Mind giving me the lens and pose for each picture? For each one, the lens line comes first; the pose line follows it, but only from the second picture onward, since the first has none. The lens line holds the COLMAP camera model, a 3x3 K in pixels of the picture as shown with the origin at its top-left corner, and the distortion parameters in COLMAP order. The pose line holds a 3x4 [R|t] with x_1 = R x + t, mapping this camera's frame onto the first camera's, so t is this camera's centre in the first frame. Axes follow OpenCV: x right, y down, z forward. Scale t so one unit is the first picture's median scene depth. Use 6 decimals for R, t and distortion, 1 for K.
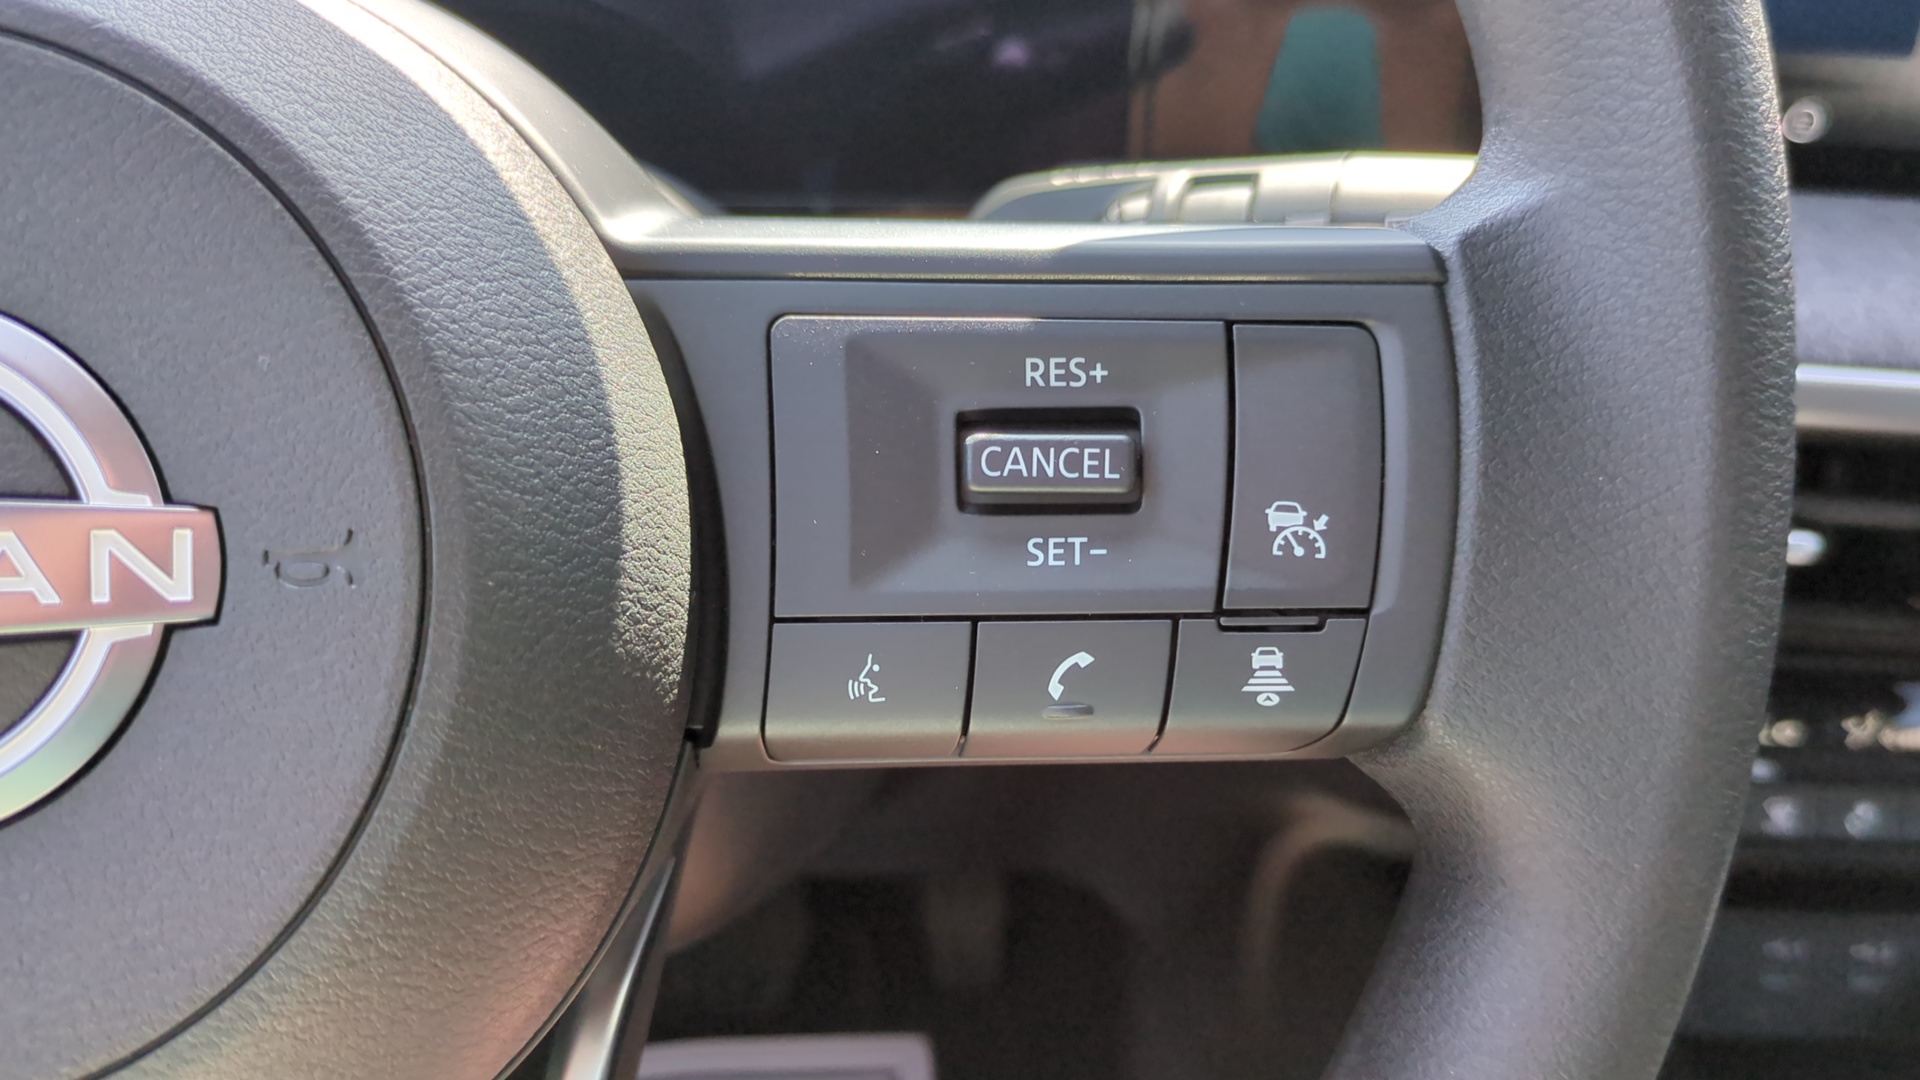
lens RADIAL K [[1615.8, 0, 958.1], [0, 1615.8, 514.2], [0, 0, 1]] dist [0.062565, -0.117983]
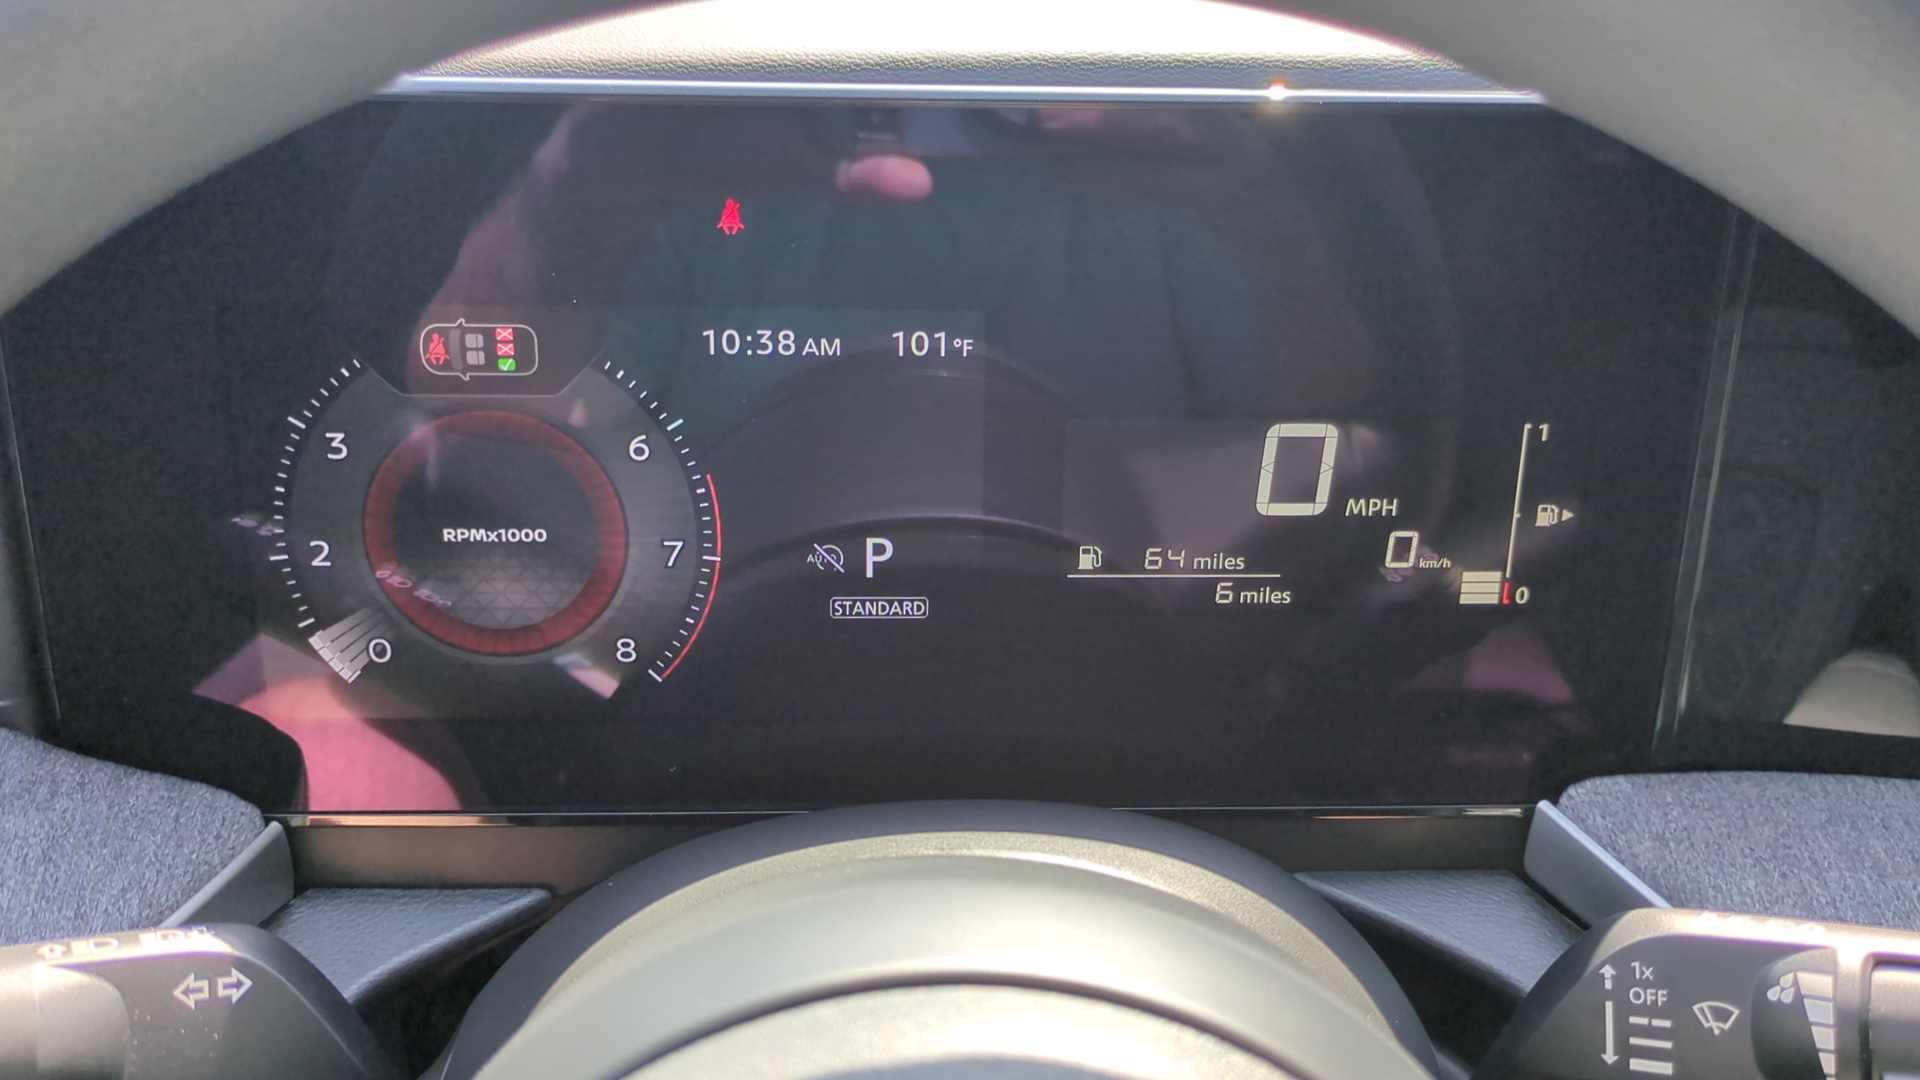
lens RADIAL K [[1615.8, 0, 958.1], [0, 1615.8, 514.2], [0, 0, 1]] dist [0.062565, -0.117983]
pose [[0.997040, 0.010779, -0.076125, -0.520283], [-0.018722, 0.994358, -0.104412, -0.561318], [0.074570, 0.105528, 0.991616, -0.034624]]
